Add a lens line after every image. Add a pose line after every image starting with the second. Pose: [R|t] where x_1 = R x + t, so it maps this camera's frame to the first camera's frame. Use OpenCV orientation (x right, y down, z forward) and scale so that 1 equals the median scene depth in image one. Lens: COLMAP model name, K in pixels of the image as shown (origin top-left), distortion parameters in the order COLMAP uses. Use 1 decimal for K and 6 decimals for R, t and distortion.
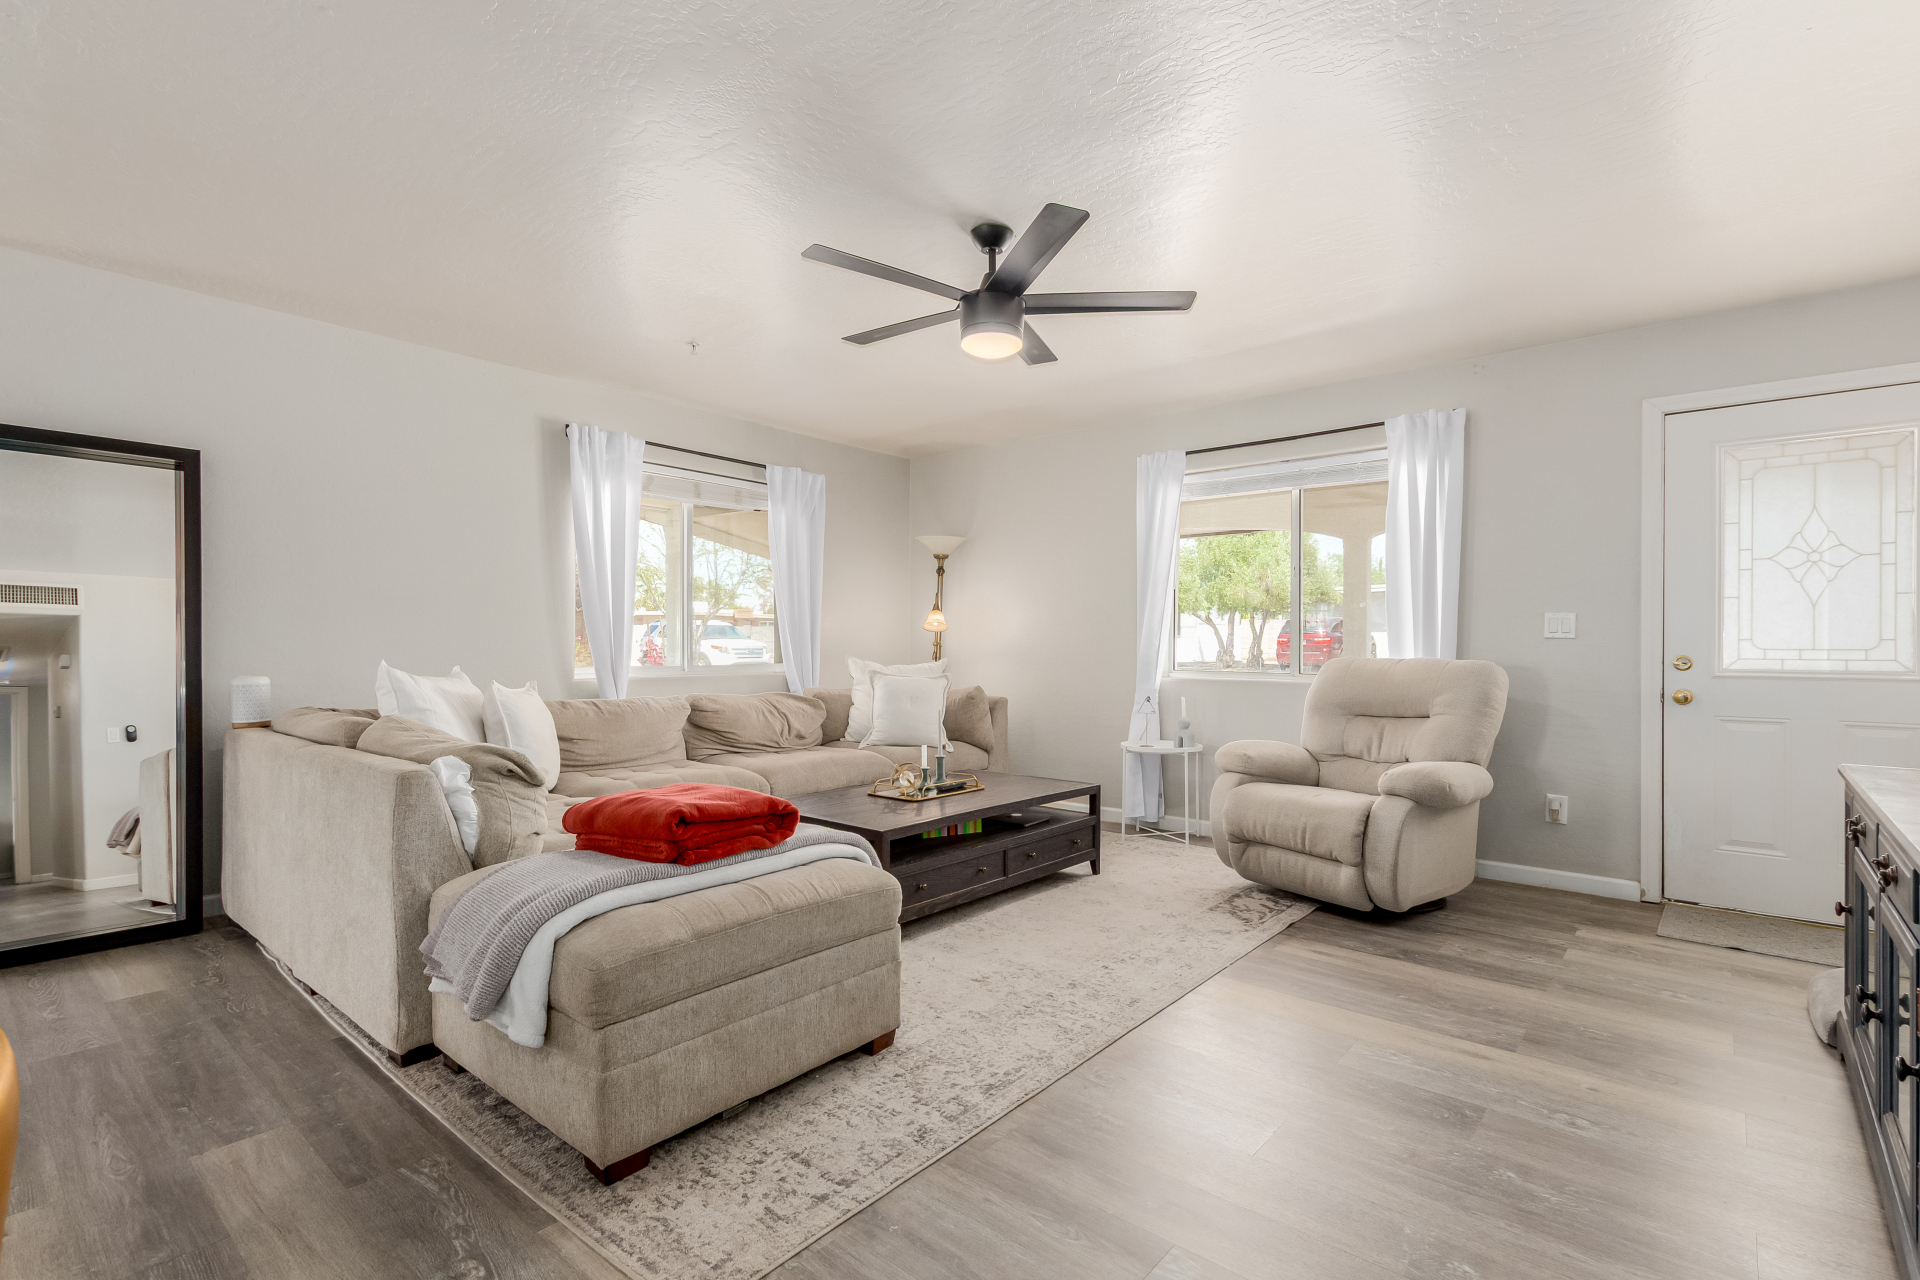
lens RADIAL K [[878.0, 0, 963.7], [0, 878.0, 645.9], [0, 0, 1]] dist [0.003352, -0.004548]
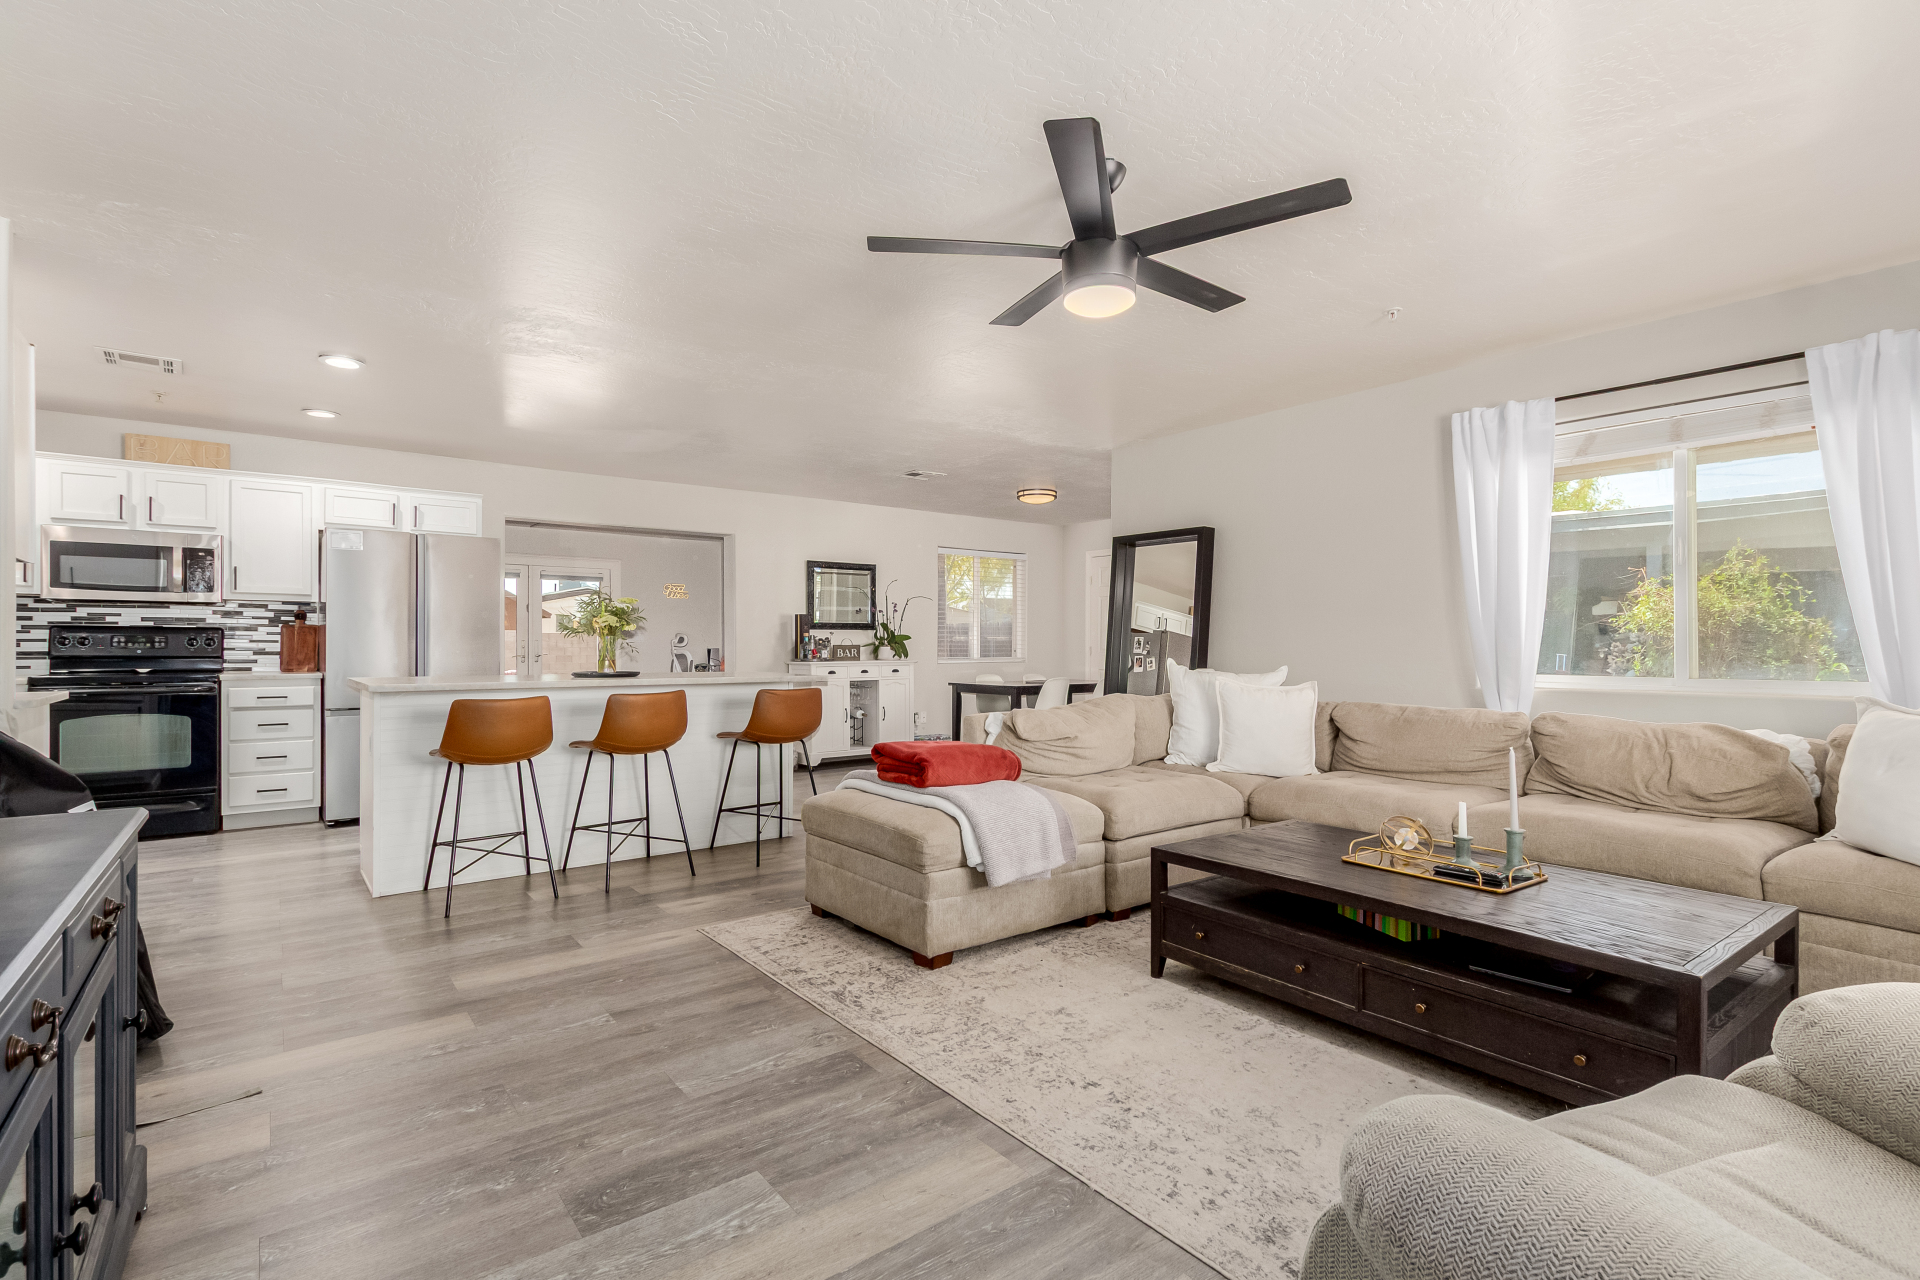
lens RADIAL K [[878.0, 0, 963.7], [0, 878.0, 645.9], [0, 0, 1]] dist [0.003352, -0.004548]
pose [[-0.181469, 0.005889, -0.983379, 1.204979], [-0.007028, 0.999949, 0.007285, -0.011643], [0.983372, 0.008233, -0.181418, 1.359182]]
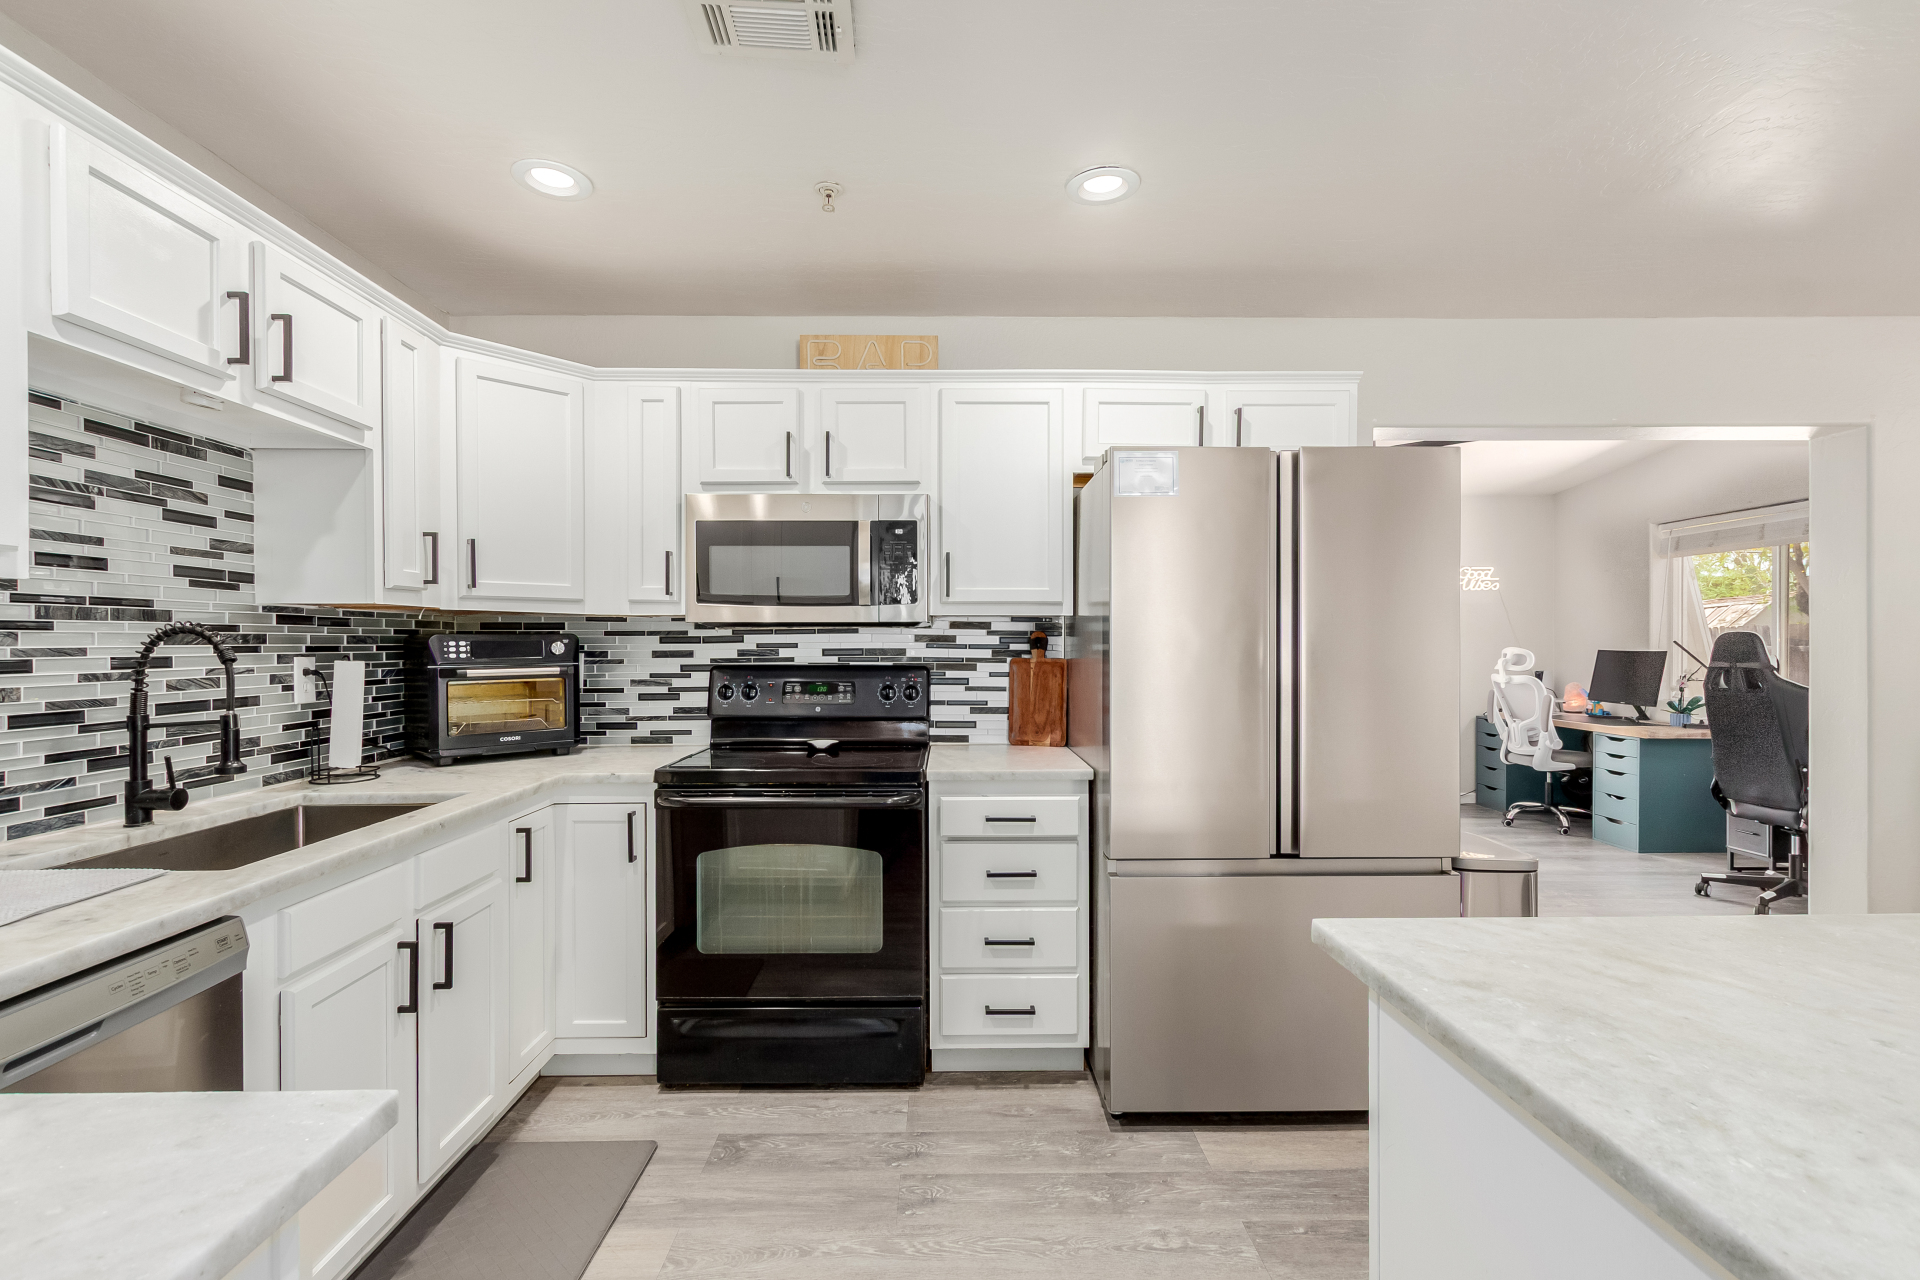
lens RADIAL K [[878.0, 0, 963.7], [0, 878.0, 645.9], [0, 0, 1]] dist [0.003352, -0.004548]
pose [[-0.739114, 0.009079, -0.673520, 0.586111], [0.002141, 0.999936, 0.011129, -0.046681], [0.673577, 0.006783, -0.739086, 0.591751]]
